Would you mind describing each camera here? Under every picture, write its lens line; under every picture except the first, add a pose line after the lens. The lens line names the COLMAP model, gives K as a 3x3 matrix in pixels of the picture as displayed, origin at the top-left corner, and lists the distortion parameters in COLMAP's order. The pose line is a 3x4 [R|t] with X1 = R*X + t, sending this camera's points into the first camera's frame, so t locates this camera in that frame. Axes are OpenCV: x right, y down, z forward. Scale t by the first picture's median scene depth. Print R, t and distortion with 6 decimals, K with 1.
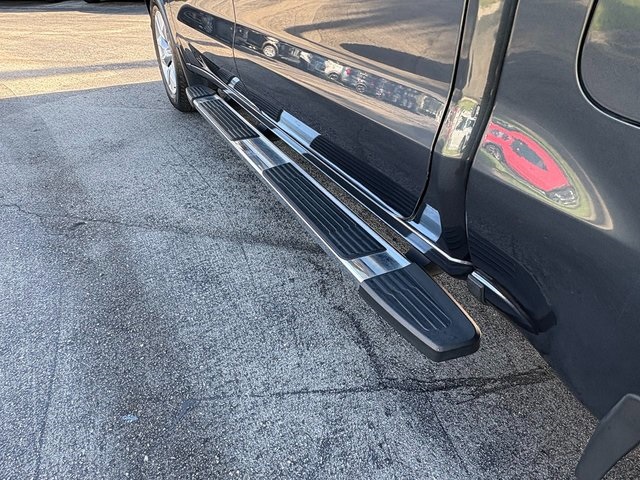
lens RADIAL K [[404.9, 0, 313.5], [0, 404.9, 239.5], [0, 0, 1]] dist [0.000149, 0.001016]
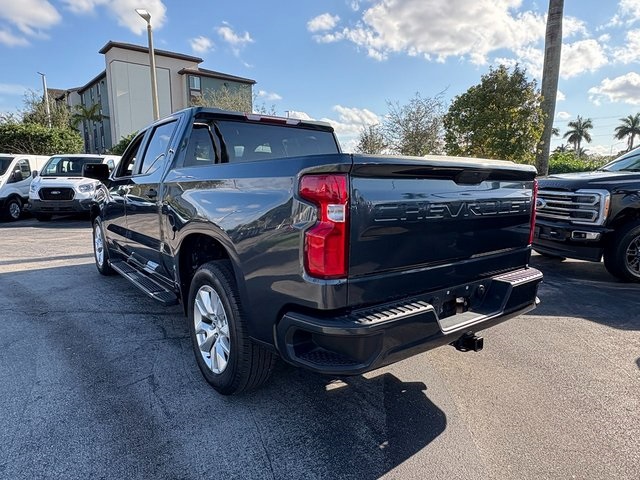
lens RADIAL K [[410.8, 0, 316.1], [0, 410.8, 240.6], [0, 0, 1]] dist [0.000573, -0.001151]
pose [[0.985896, -0.025244, 0.165447, 0.351320], [0.097394, 0.890466, -0.444506, 0.524518], [-0.136103, 0.454350, 0.880365, -0.926852]]
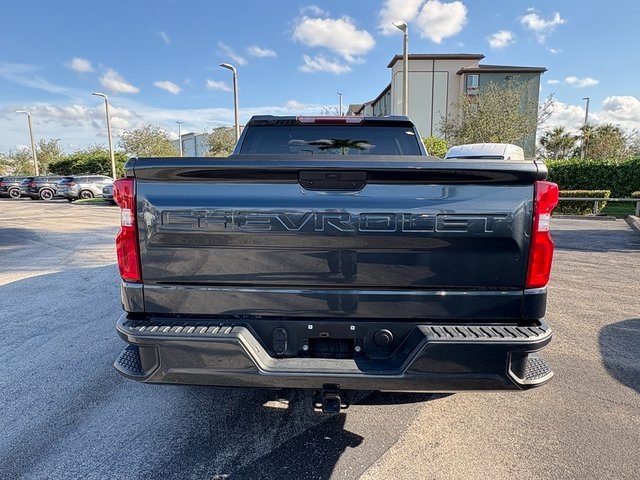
lens RADIAL K [[404.9, 0, 313.5], [0, 404.9, 239.5], [0, 0, 1]] dist [0.000149, 0.001016]
pose [[0.871509, 0.066876, -0.485798, 1.389626], [-0.280422, 0.880662, -0.381835, 0.334825], [0.402289, 0.469001, 0.786258, -0.666348]]
